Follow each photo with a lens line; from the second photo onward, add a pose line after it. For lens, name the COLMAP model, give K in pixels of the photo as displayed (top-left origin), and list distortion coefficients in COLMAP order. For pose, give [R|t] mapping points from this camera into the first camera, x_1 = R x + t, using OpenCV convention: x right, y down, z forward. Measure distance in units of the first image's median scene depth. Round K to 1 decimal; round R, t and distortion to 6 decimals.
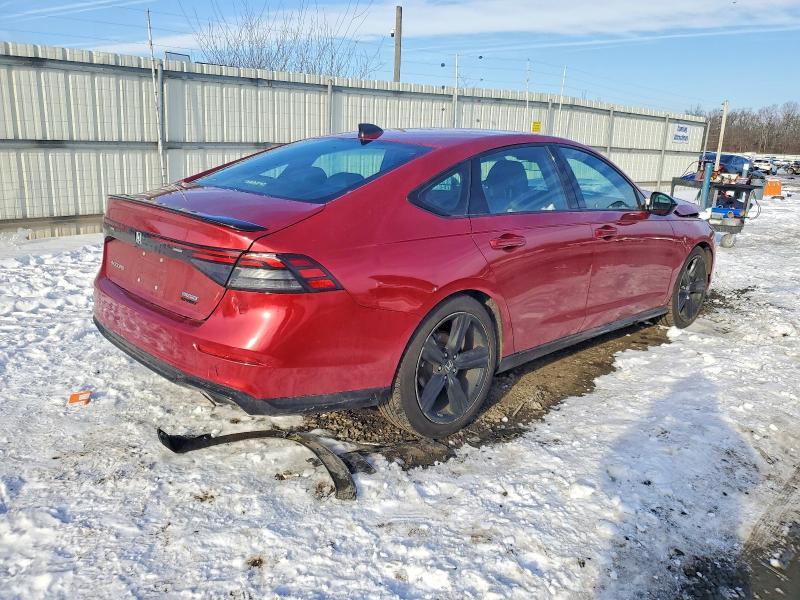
lens RADIAL K [[641.4, 0, 398.9], [0, 641.4, 301.6], [0, 0, 1]] dist [0.026964, 0.006177]
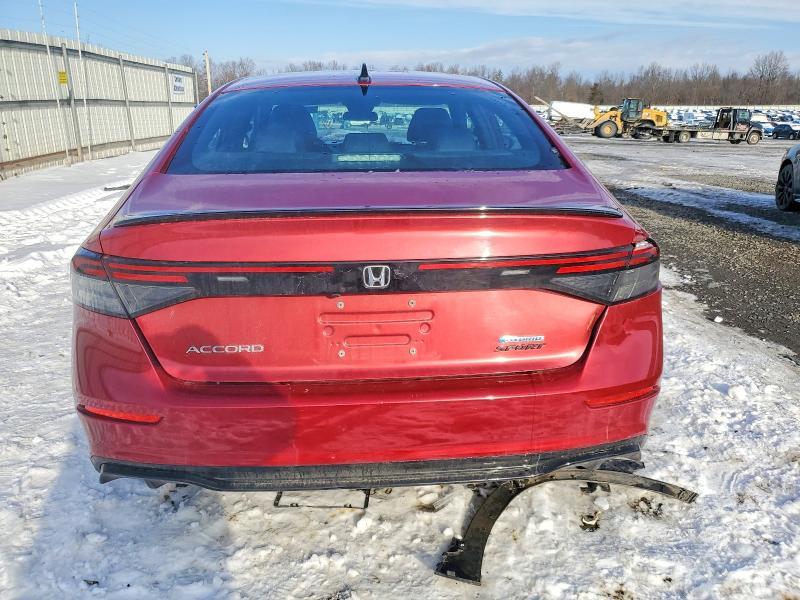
lens RADIAL K [[641.4, 0, 399.2], [0, 641.4, 298.7], [0, 0, 1]] dist [0.026964, 0.006177]
pose [[0.636430, -0.271367, 0.722022, -0.162066], [0.226463, 0.960554, 0.161400, -0.033104], [-0.737340, 0.060792, 0.672781, 0.126742]]
